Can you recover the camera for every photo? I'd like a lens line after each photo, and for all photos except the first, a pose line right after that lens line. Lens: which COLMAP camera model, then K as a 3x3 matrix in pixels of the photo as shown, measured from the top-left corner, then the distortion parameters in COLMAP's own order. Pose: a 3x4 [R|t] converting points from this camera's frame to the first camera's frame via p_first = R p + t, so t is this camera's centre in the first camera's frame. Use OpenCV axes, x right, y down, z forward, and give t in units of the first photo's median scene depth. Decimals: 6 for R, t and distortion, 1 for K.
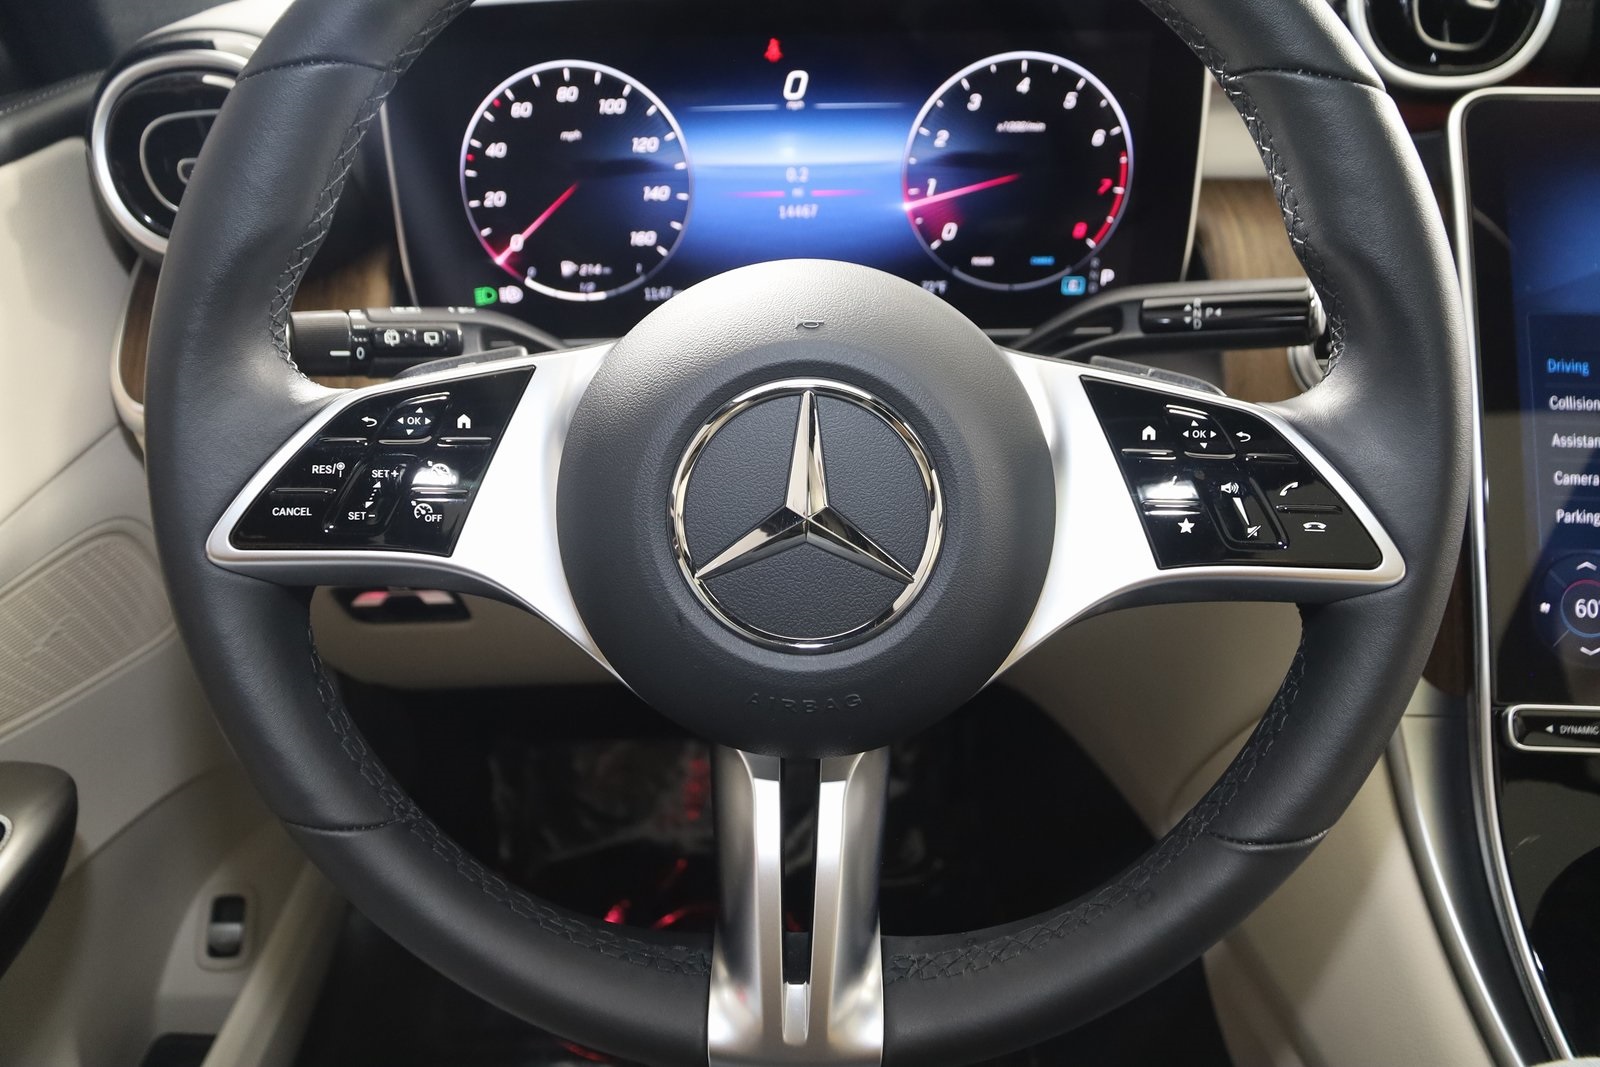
lens RADIAL K [[1043.4, 0, 803.7], [0, 1043.4, 542.2], [0, 0, 1]] dist [-0.070831, 0.007056]
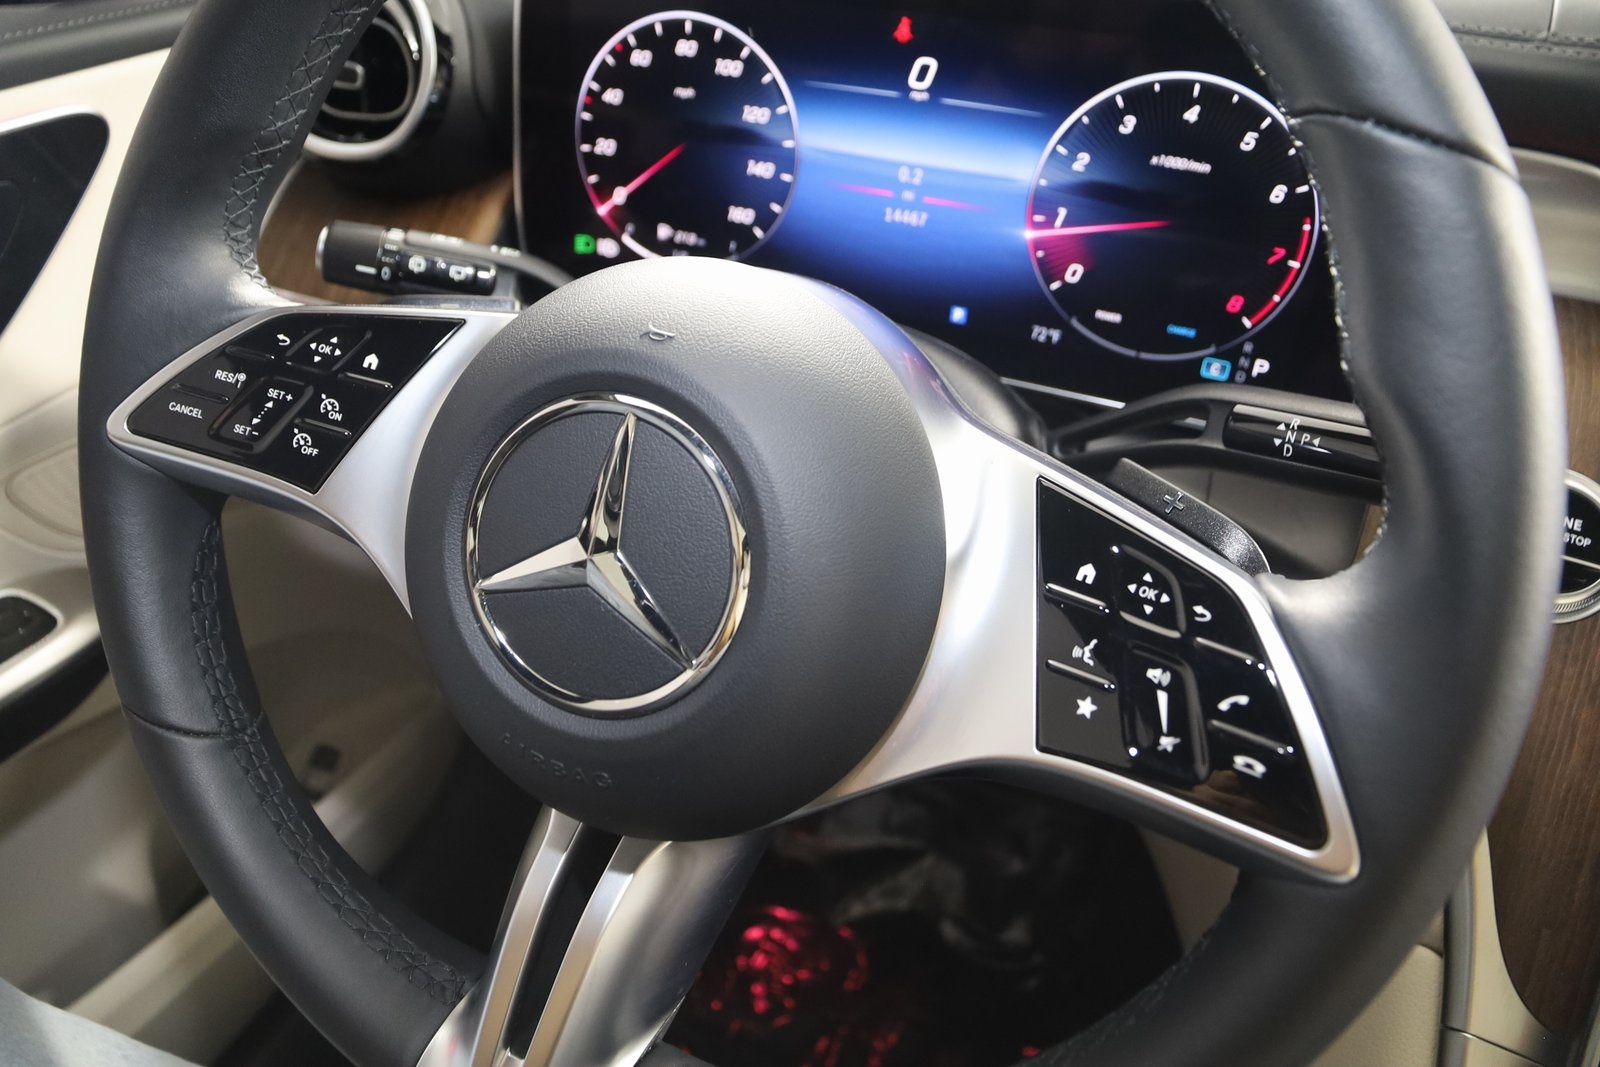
lens RADIAL K [[1043.4, 0, 796.7], [0, 1043.4, 537.3], [0, 0, 1]] dist [-0.070831, 0.007056]
pose [[0.919048, 0.267889, -0.289113, 0.249975], [-0.266799, 0.962749, 0.043956, -0.076295], [0.290119, 0.036738, 0.956285, 0.153371]]
